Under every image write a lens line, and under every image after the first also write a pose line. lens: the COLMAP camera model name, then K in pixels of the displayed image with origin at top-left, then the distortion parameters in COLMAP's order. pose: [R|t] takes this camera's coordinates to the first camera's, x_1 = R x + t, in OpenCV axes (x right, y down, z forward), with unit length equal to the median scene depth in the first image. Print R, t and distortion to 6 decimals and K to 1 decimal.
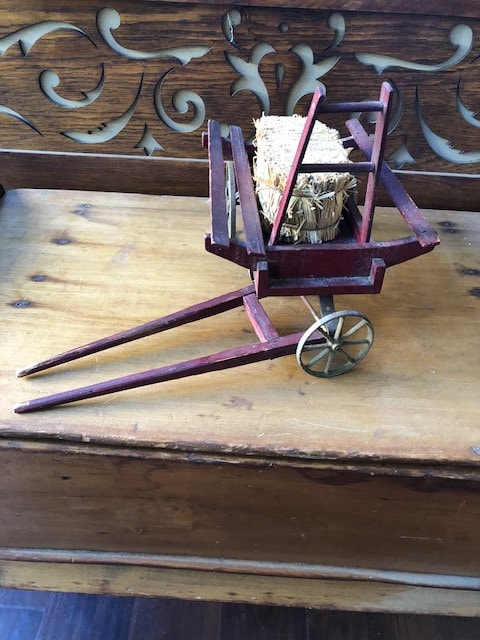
lens RADIAL K [[530.7, 0, 237.8], [0, 530.7, 322.8], [0, 0, 1]] dist [0.007571, -0.001578]
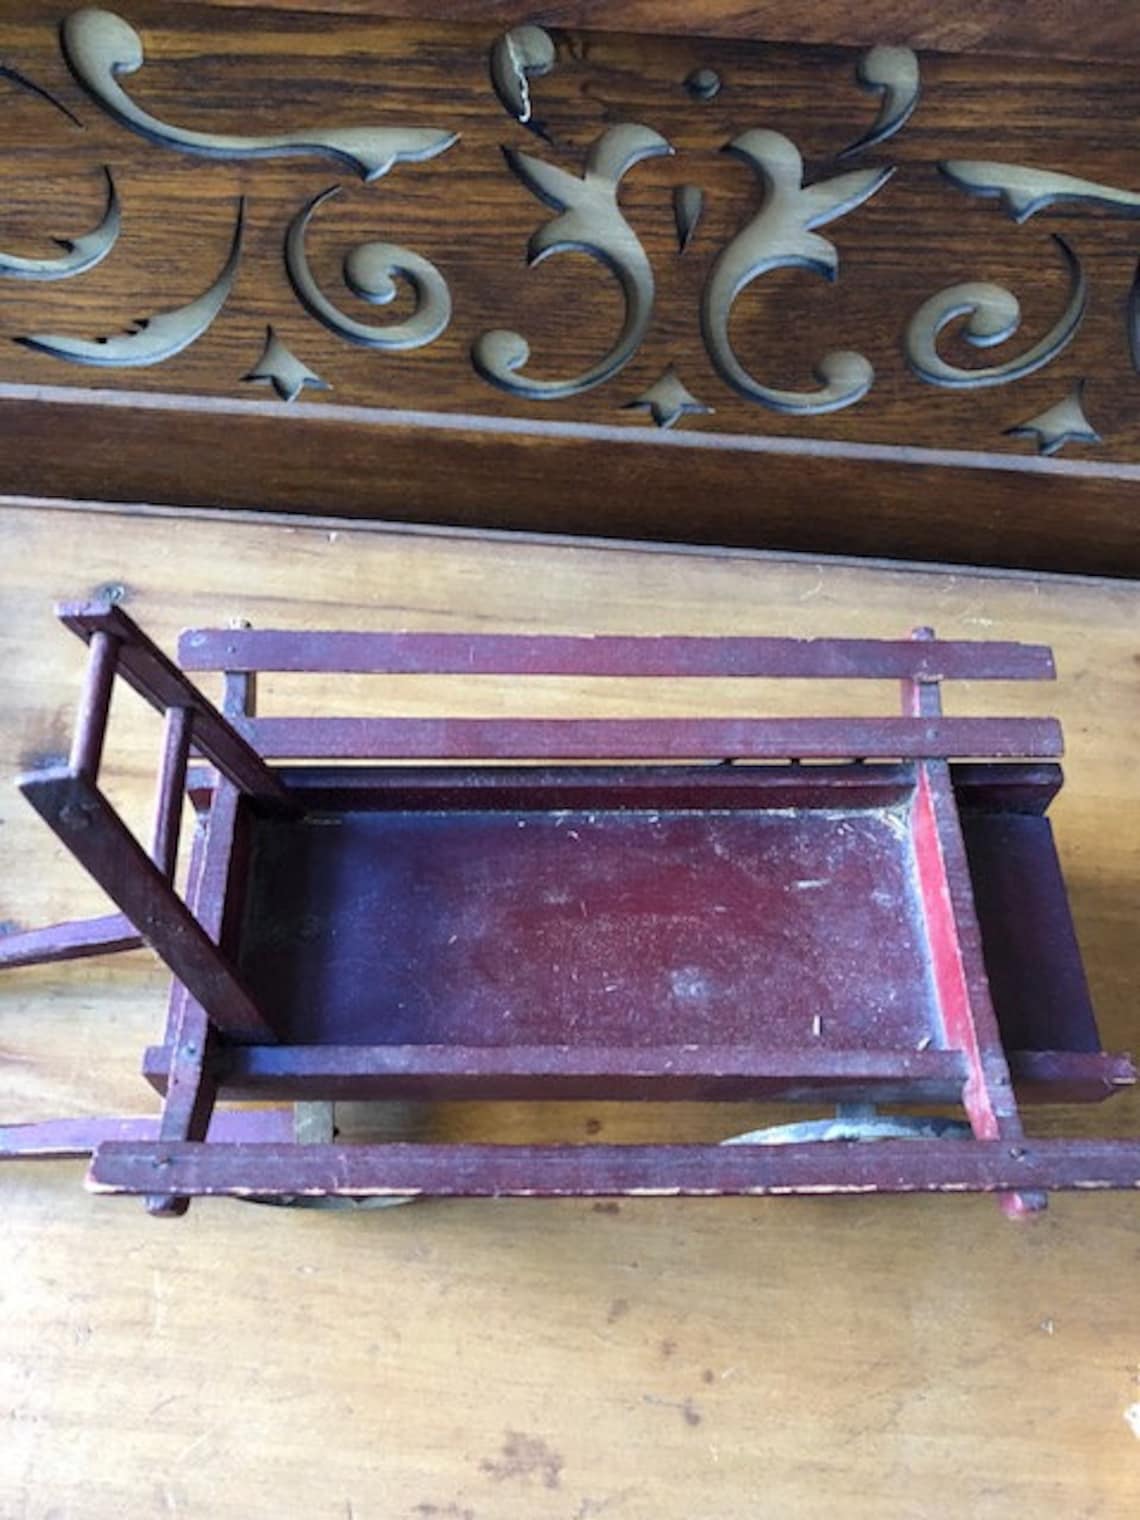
lens RADIAL K [[1260.5, 0, 564.9], [0, 1260.5, 766.7], [0, 0, 1]] dist [0.007571, -0.001578]
pose [[0.999471, 0.012763, -0.029913, 0.034508], [-0.001216, 0.933795, 0.357807, -0.433297], [0.032499, -0.357581, 0.933316, 0.215999]]
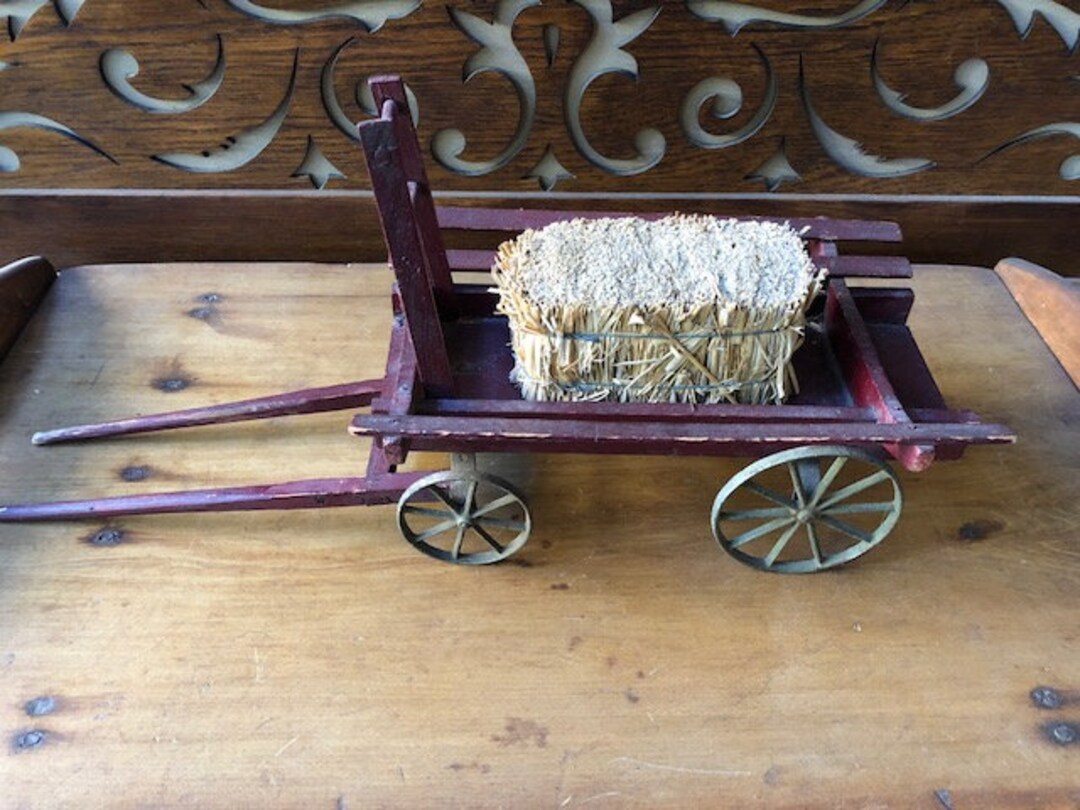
lens RADIAL K [[895.6, 0, 540.0], [0, 895.6, 405.0], [0, 0, 1]] dist [0.007571, -0.001578]
pose [[0.996668, -0.064303, 0.050186, -0.003003], [0.059935, 0.994649, 0.084154, -0.178345], [-0.055329, -0.080866, 0.995188, 0.061262]]
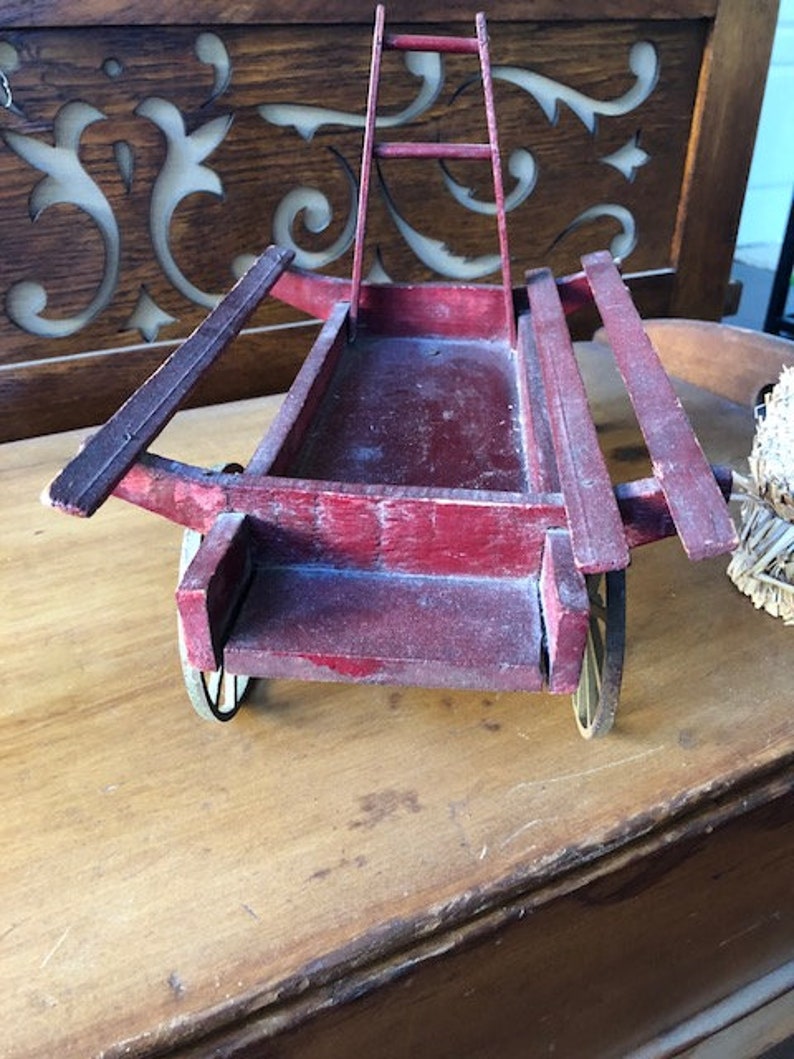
lens RADIAL K [[878.2, 0, 393.4], [0, 878.2, 534.2], [0, 0, 1]] dist [0.007571, -0.001578]
pose [[0.868605, -0.281722, 0.407624, -0.138730], [0.339687, 0.937469, -0.075923, 0.007646], [-0.360746, 0.204412, 0.909988, 0.230648]]
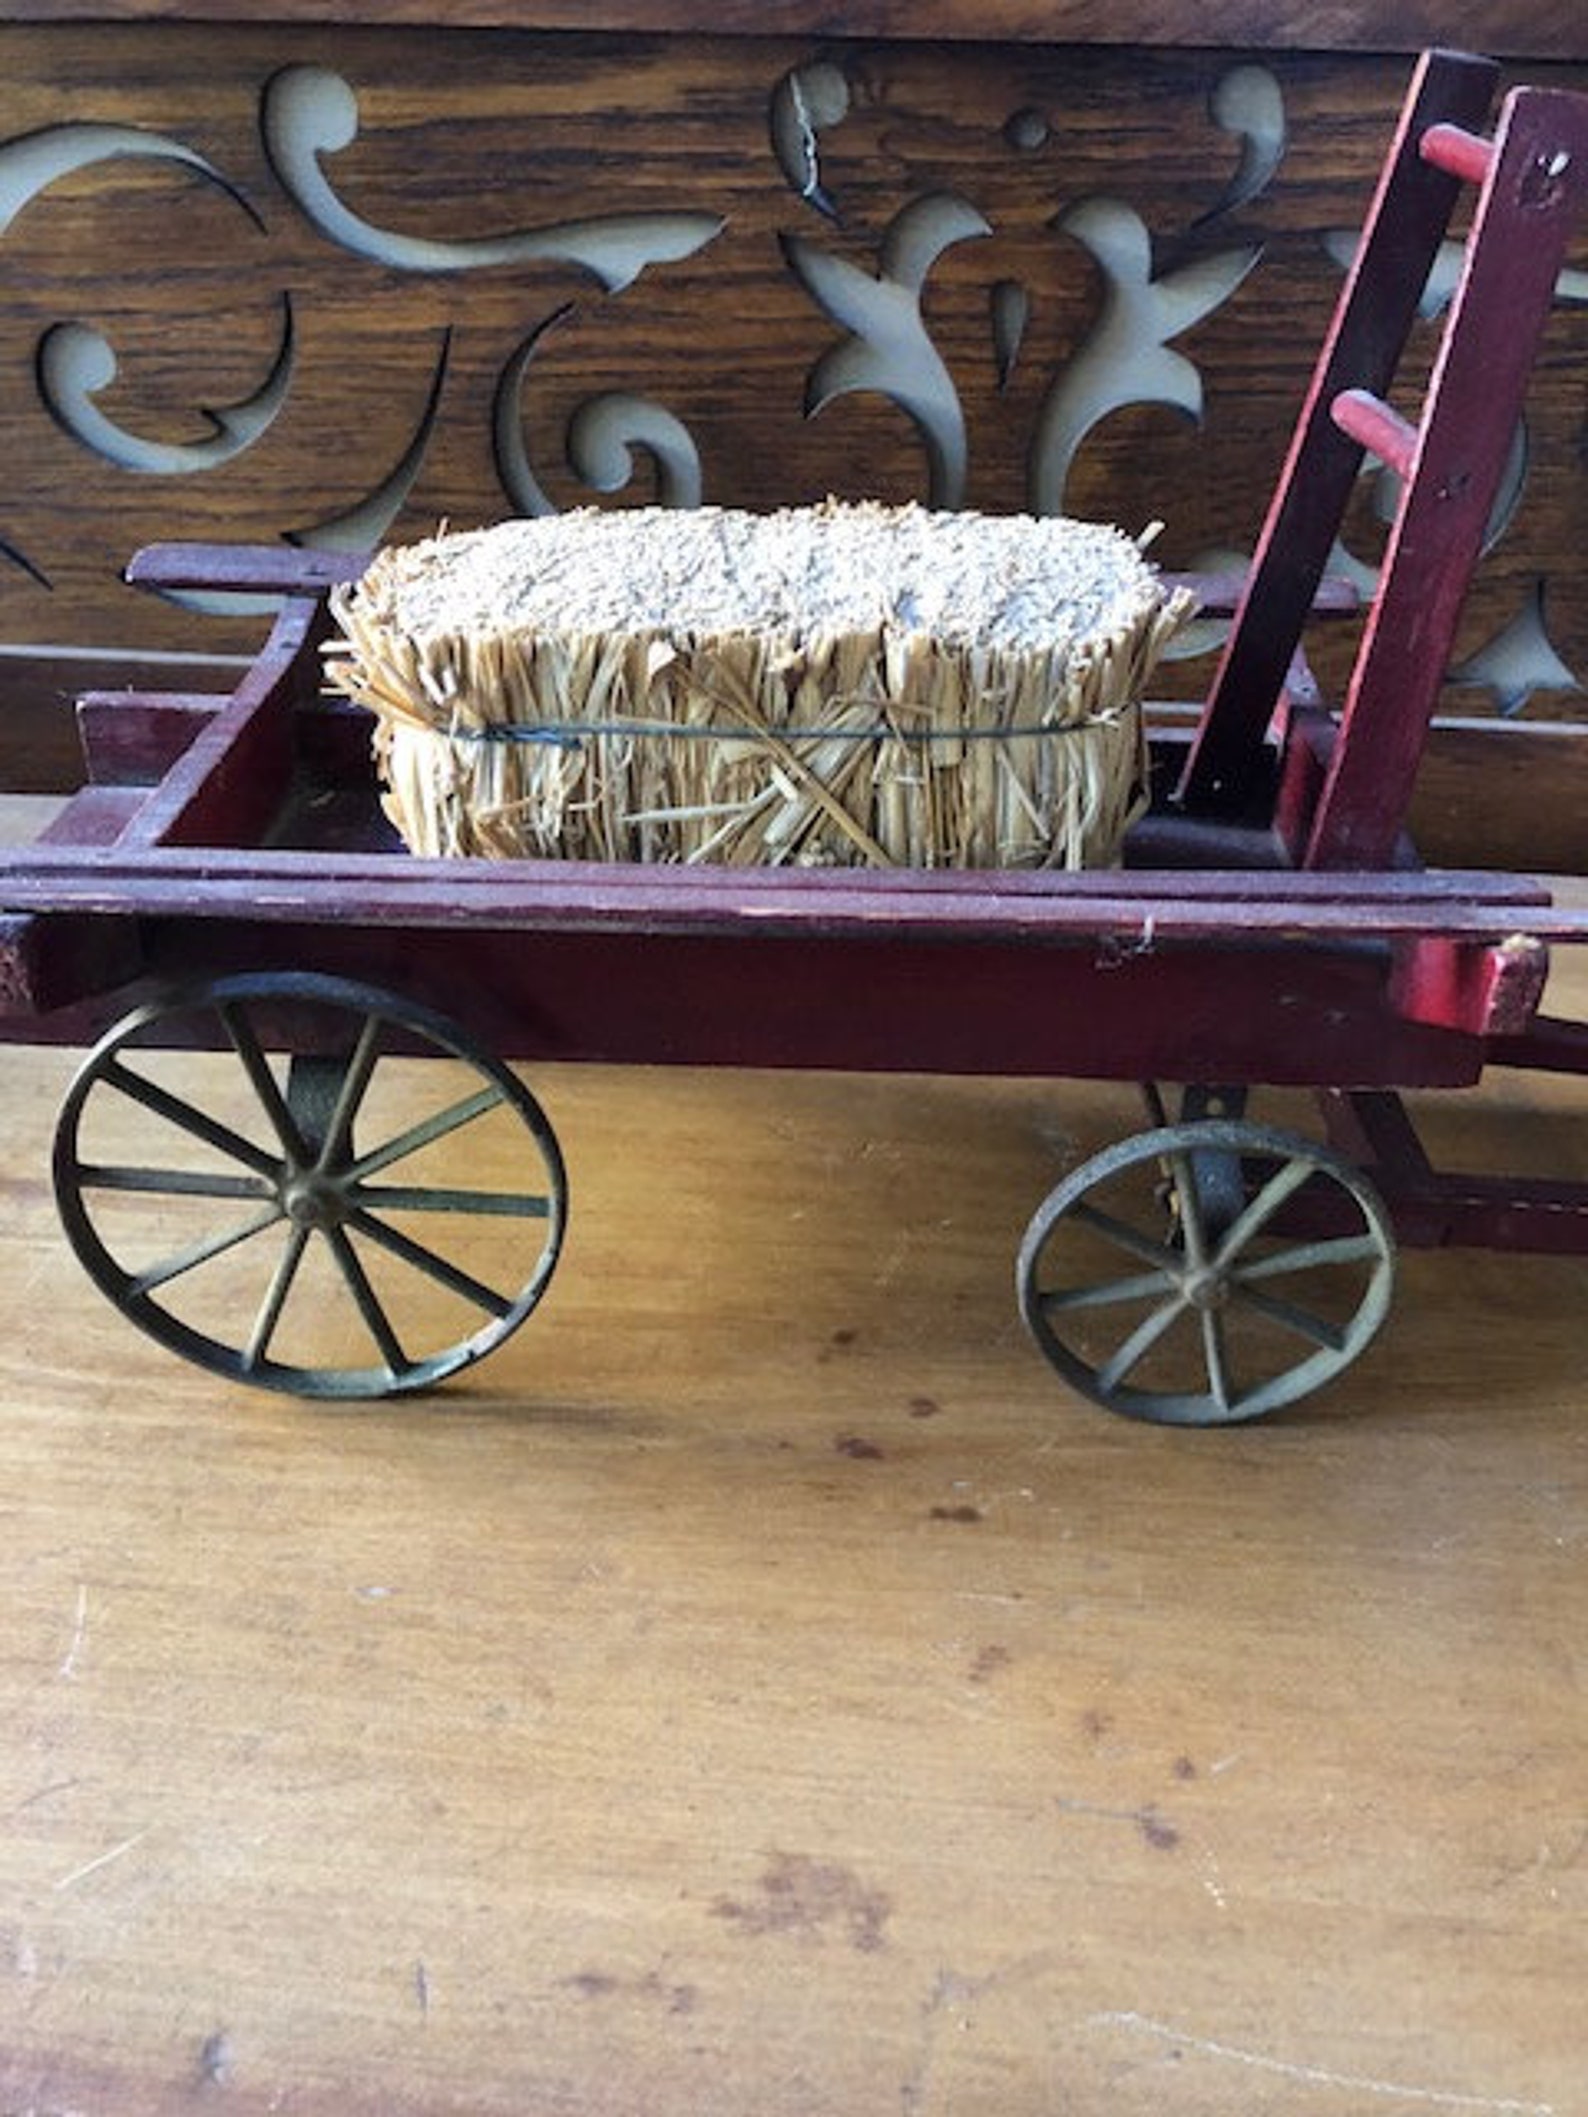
lens RADIAL K [[1766.2, 0, 785.5], [0, 1766.2, 1050.8], [0, 0, 1]] dist [-0.002701, 0.011737]
pose [[0.999329, 0.007278, -0.035909, 0.008678], [-0.011982, 0.991099, -0.132586, -0.034634], [0.034624, 0.132928, 0.990521, 0.249254]]
